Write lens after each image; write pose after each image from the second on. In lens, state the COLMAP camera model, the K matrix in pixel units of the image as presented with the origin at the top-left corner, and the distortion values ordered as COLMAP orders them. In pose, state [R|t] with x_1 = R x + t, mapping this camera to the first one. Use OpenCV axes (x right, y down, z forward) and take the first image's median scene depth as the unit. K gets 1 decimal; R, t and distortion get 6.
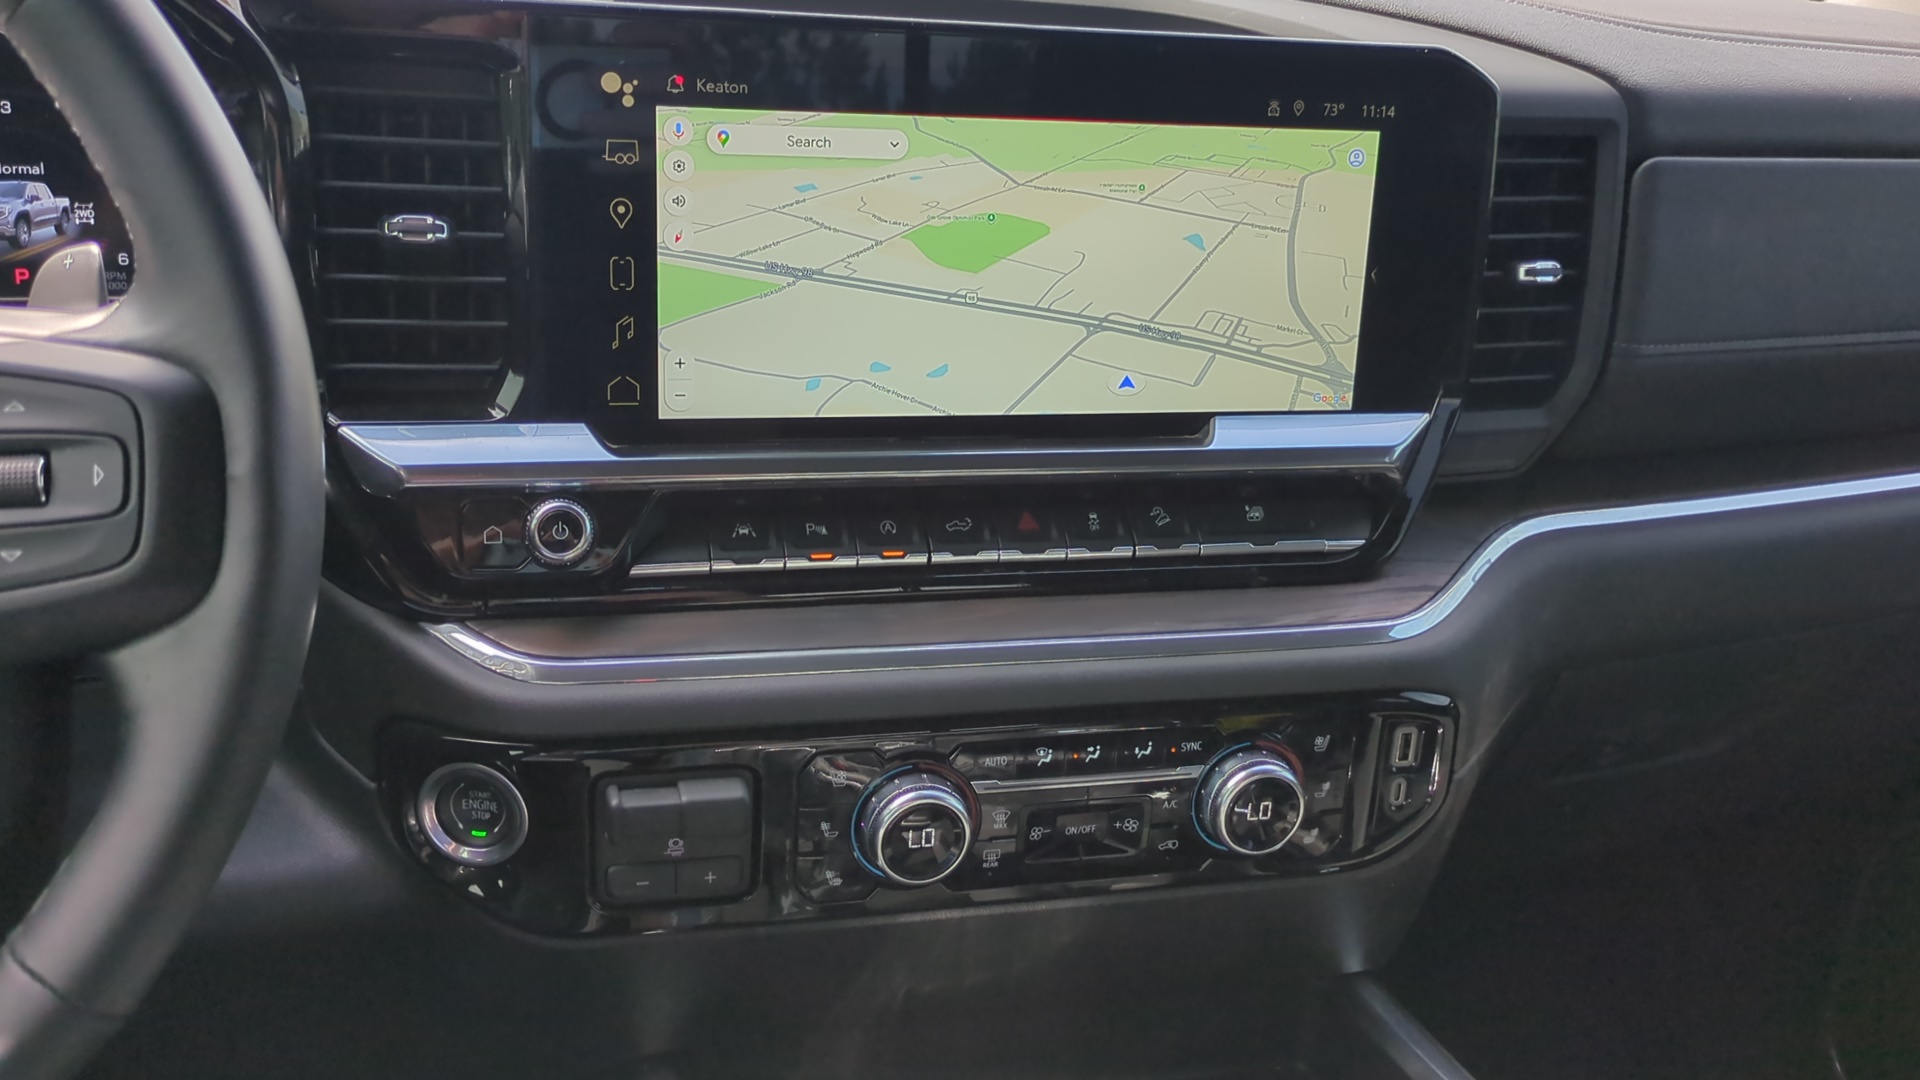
lens RADIAL K [[1584.9, 0, 953.9], [0, 1584.9, 537.1], [0, 0, 1]] dist [0.044086, -0.003876]
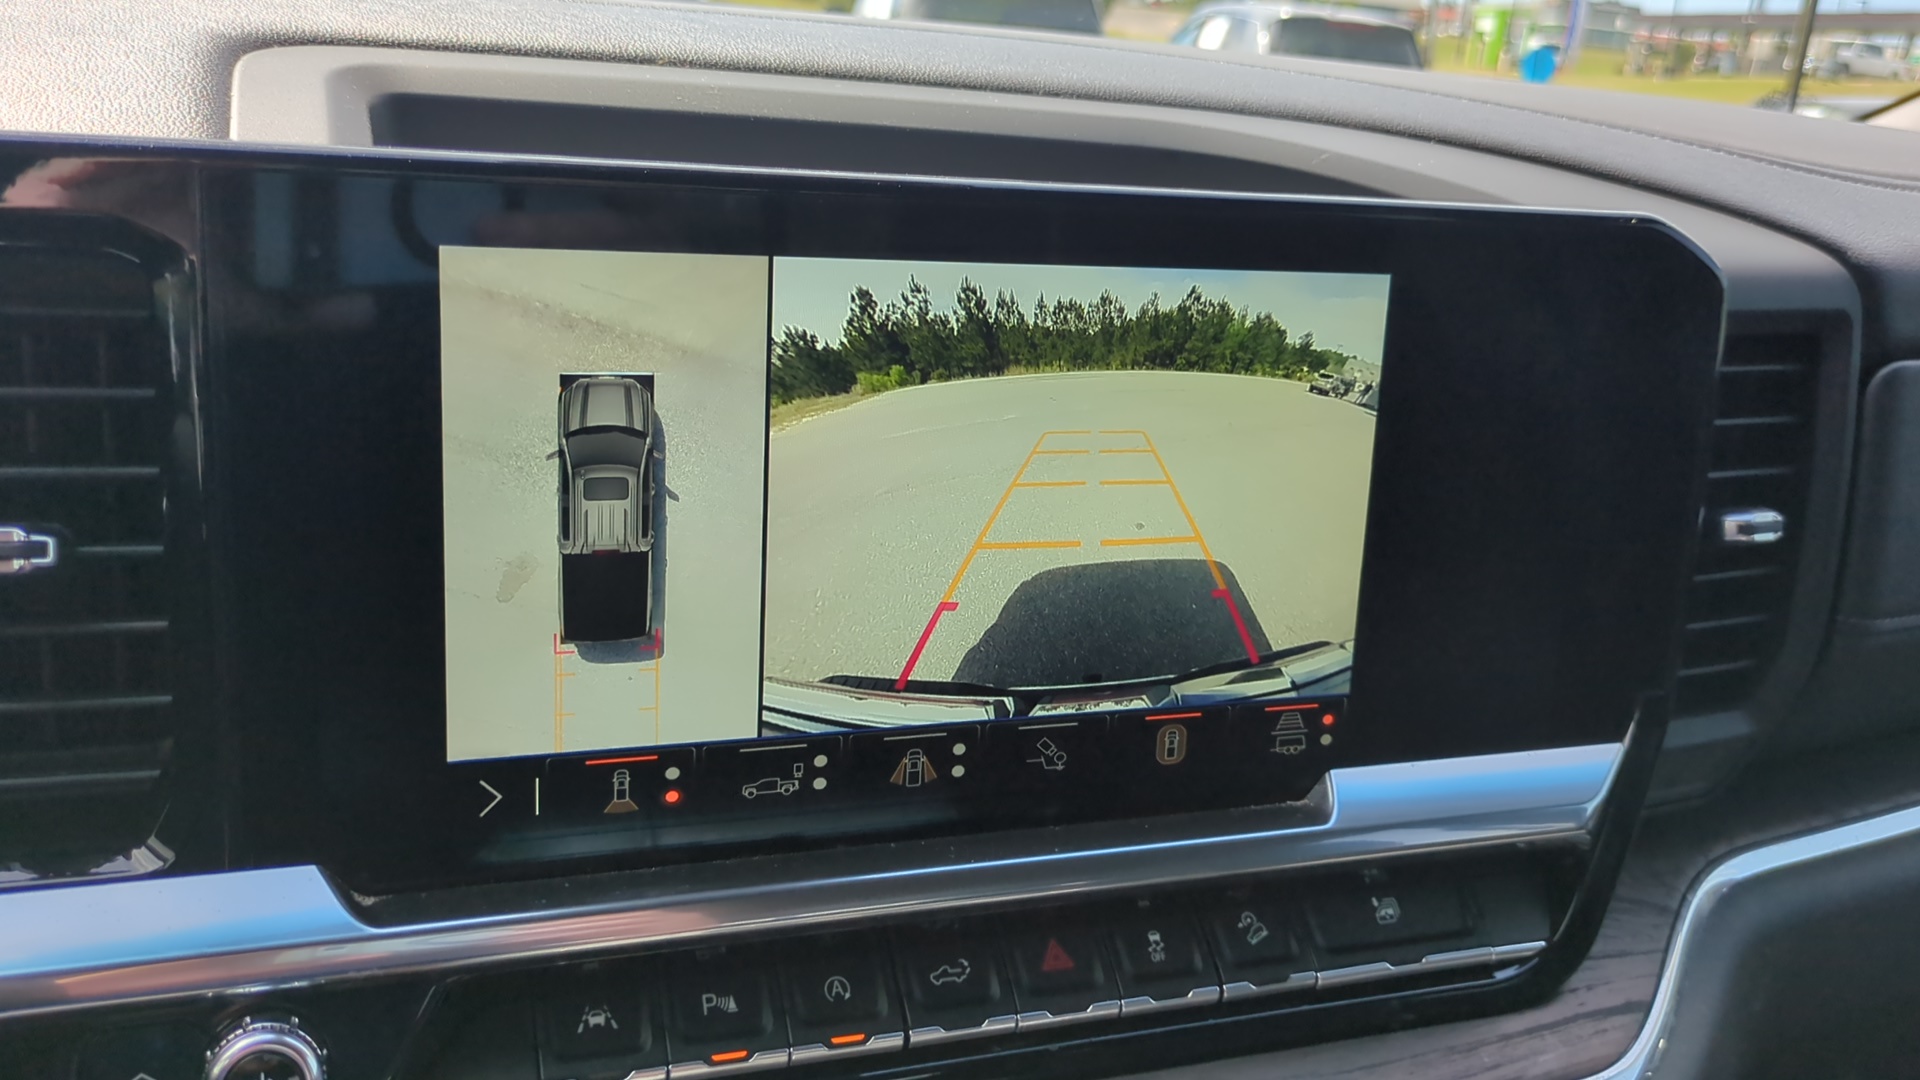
lens RADIAL K [[1651.3, 0, 954.3], [0, 1651.3, 531.2], [0, 0, 1]] dist [0.059142, -0.084232]
pose [[0.993343, -0.014250, 0.114311, -0.066270], [0.020044, 0.998563, -0.049701, -0.146806], [-0.113439, 0.051661, 0.992201, 0.350174]]
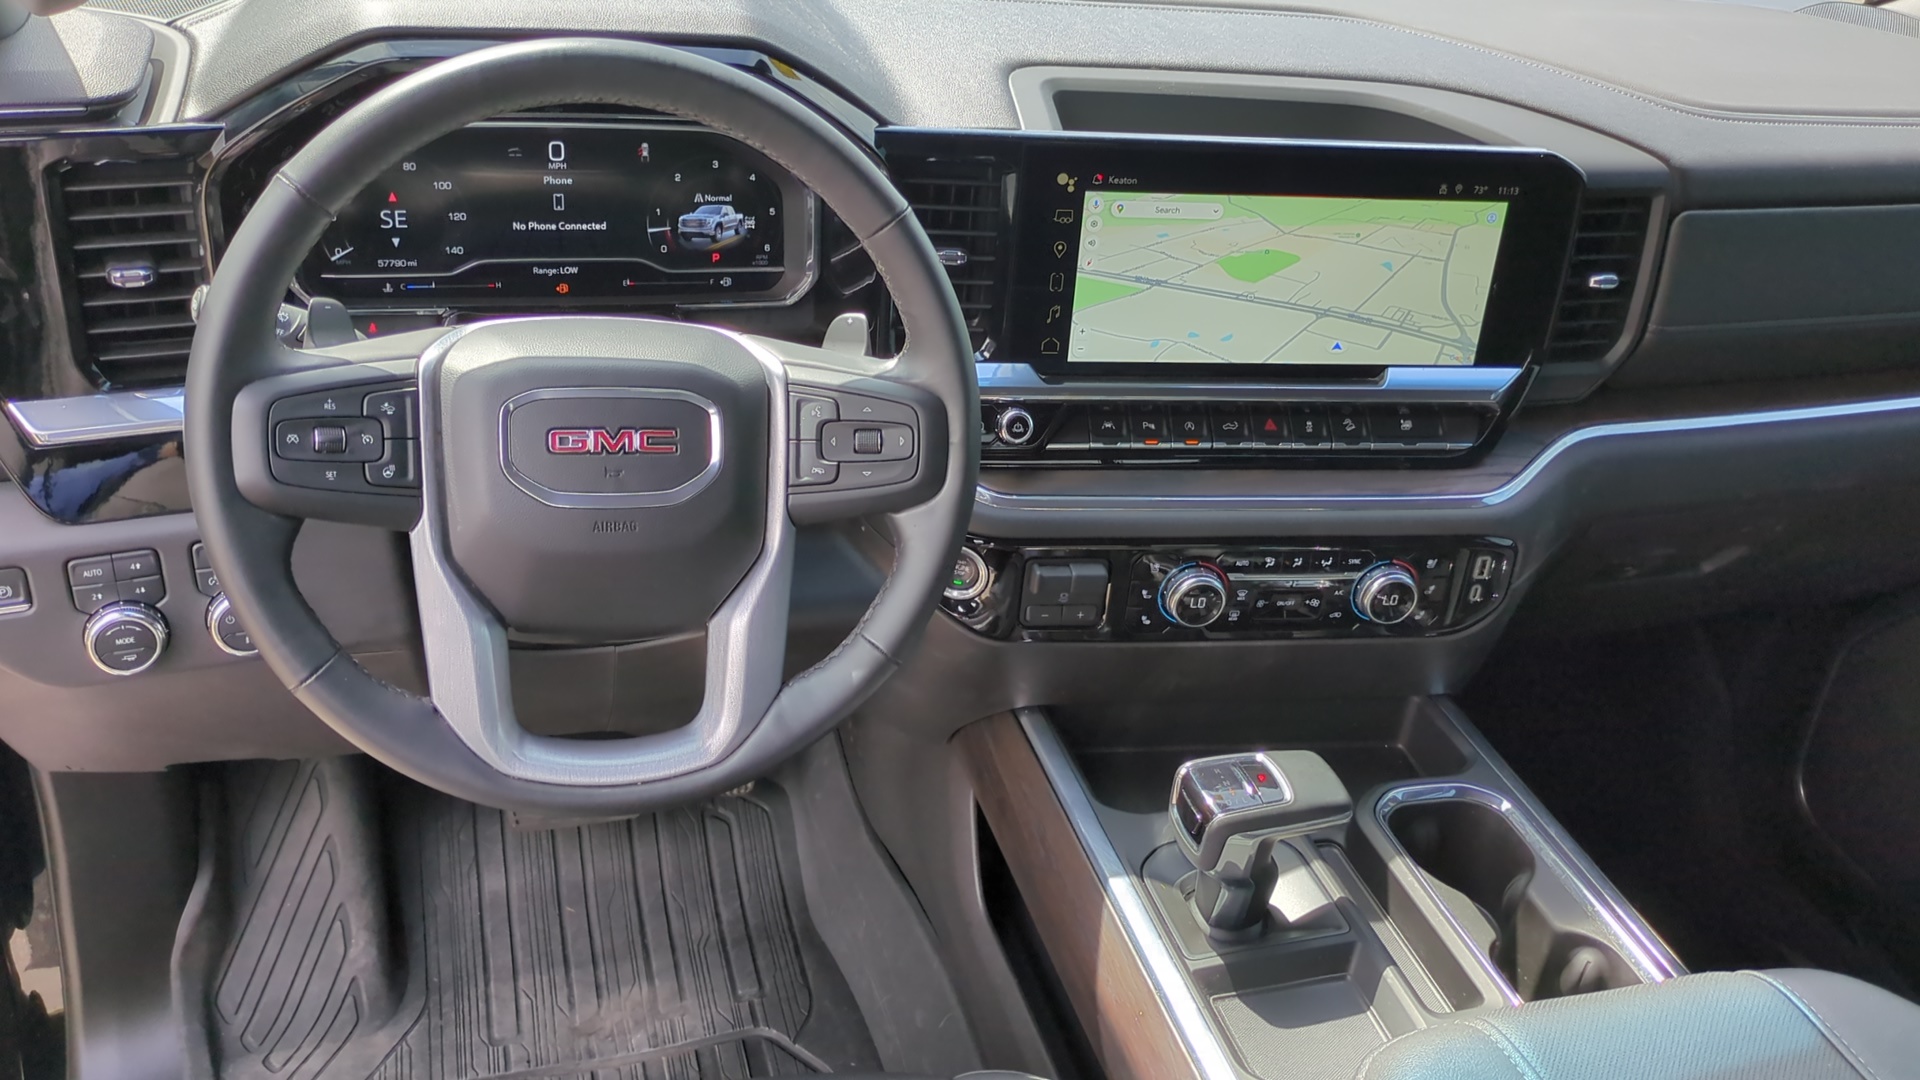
lens RADIAL K [[1651.3, 0, 954.3], [0, 1651.3, 531.2], [0, 0, 1]] dist [0.059142, -0.084232]
pose [[0.995029, 0.068745, -0.072048, -0.157011], [-0.054831, 0.982159, 0.179883, -0.201306], [0.083128, -0.175038, 0.981046, -0.803258]]
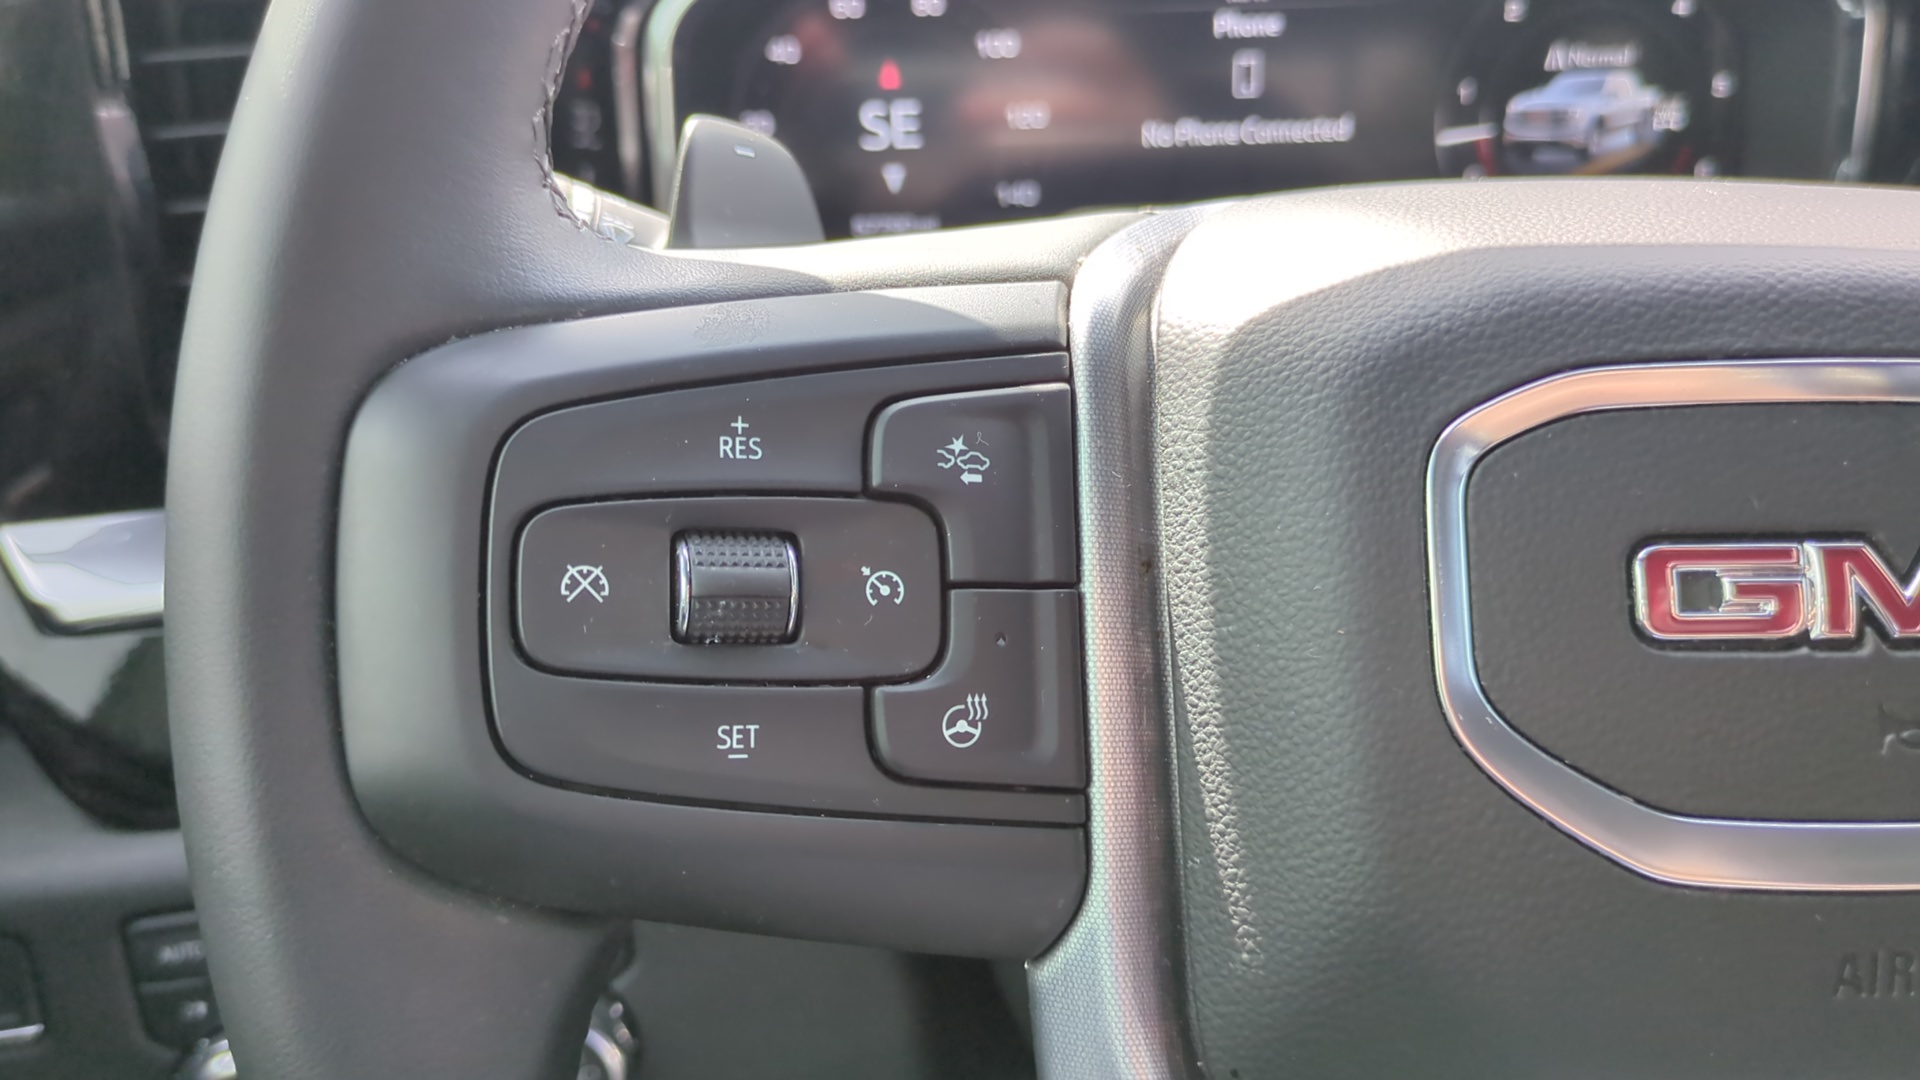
lens RADIAL K [[1651.3, 0, 954.3], [0, 1651.3, 531.2], [0, 0, 1]] dist [0.059142, -0.084232]
pose [[0.950009, 0.045698, -0.308860, -0.590826], [-0.024336, 0.997059, 0.072666, -0.050763], [0.311272, -0.061517, 0.948328, 0.126986]]
